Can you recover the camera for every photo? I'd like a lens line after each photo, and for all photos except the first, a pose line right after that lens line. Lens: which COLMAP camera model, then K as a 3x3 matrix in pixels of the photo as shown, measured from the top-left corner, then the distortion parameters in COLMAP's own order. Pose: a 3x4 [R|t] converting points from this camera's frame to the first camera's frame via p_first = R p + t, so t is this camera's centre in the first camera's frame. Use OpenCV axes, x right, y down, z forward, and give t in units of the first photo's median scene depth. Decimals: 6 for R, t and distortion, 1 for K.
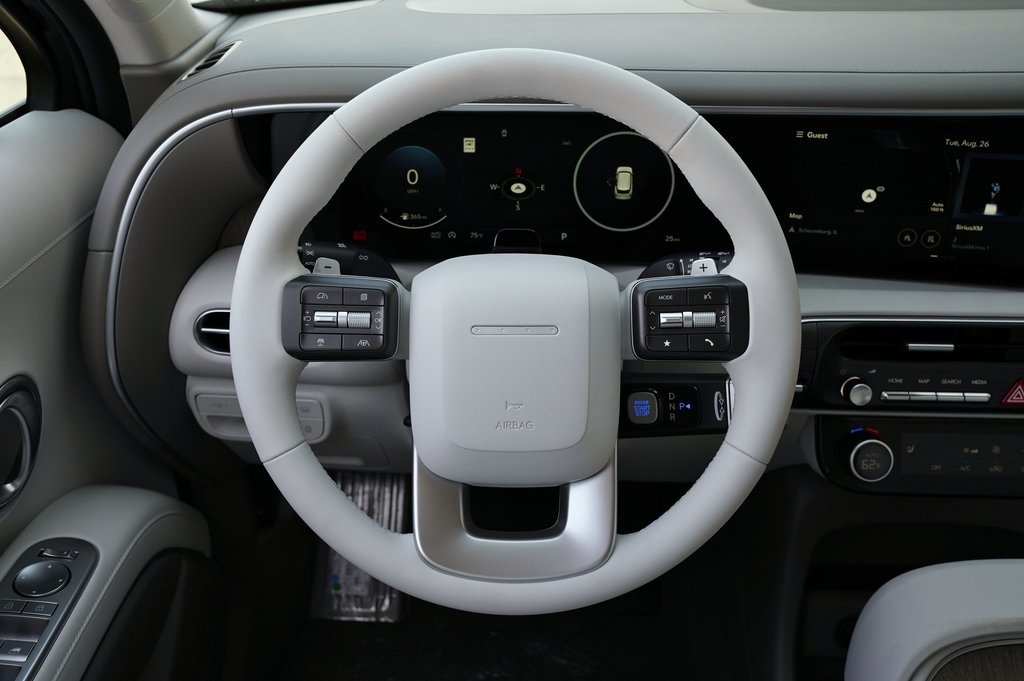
lens RADIAL K [[956.6, 0, 511.1], [0, 956.6, 340.6], [0, 0, 1]] dist [0.020005, 0.000000]
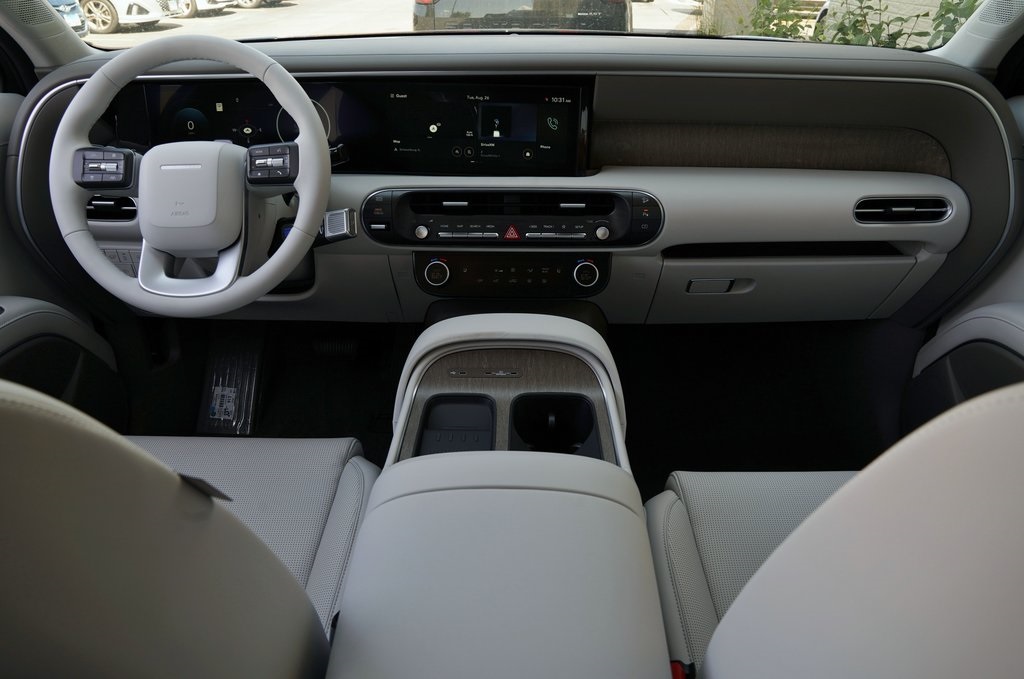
lens RADIAL K [[740.6, 0, 510.0], [0, 740.6, 338.7], [0, 0, 1]] dist [-0.107797, 0.074243]
pose [[0.999904, -0.008692, -0.010784, 0.536862], [0.007981, 0.997899, -0.064302, 0.342912], [0.011320, 0.064210, 0.997872, -0.369629]]
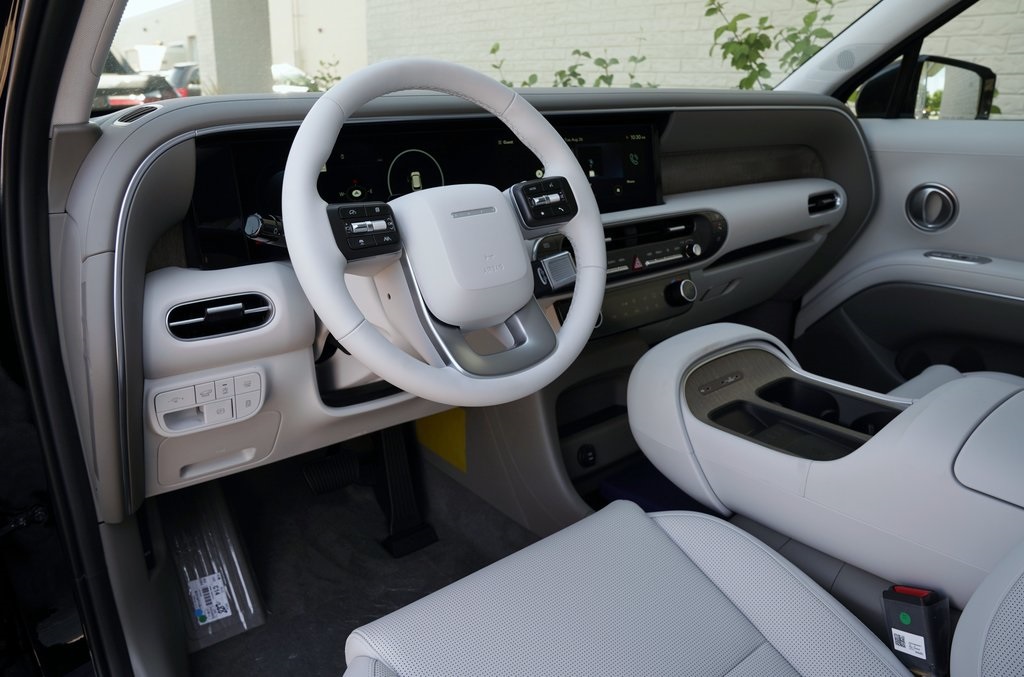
lens RADIAL K [[740.6, 0, 508.9], [0, 740.6, 340.4], [0, 0, 1]] dist [-0.107797, 0.074243]
pose [[0.767907, -0.223914, 0.600151, -0.552870], [0.342413, 0.935309, -0.089165, 0.237740], [-0.541362, 0.273970, 0.794901, 0.043808]]
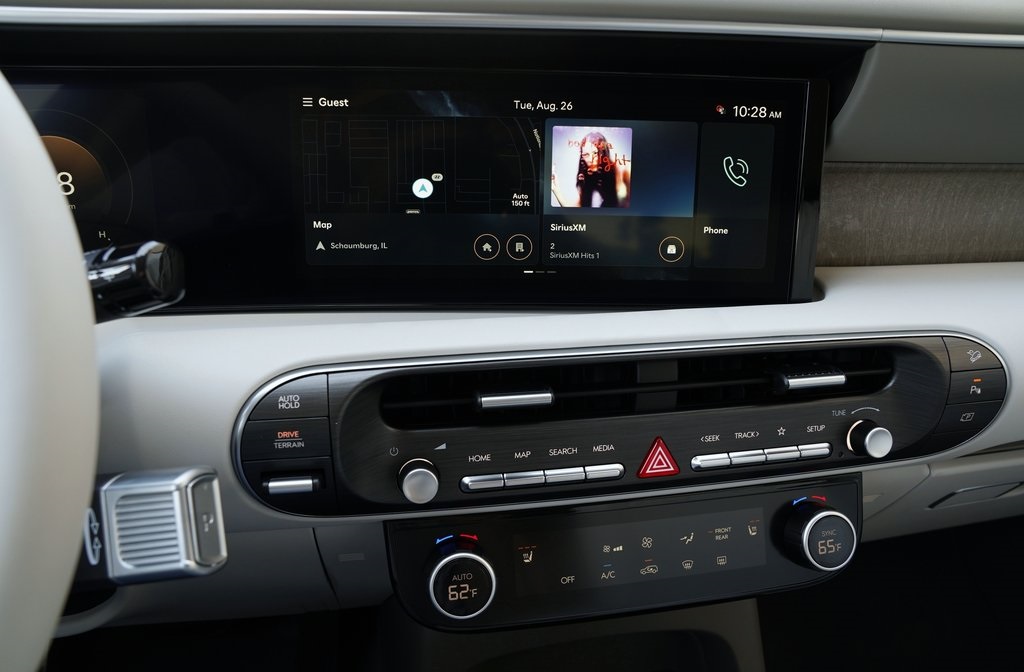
lens RADIAL K [[701.6, 0, 508.2], [0, 701.6, 339.7], [0, 0, 1]] dist [-0.107617, 0.021054]
pose [[0.982050, -0.066288, 0.176591, 0.342199], [0.091841, 0.985783, -0.140700, 0.031293], [-0.164753, 0.154393, 0.974176, 0.529162]]
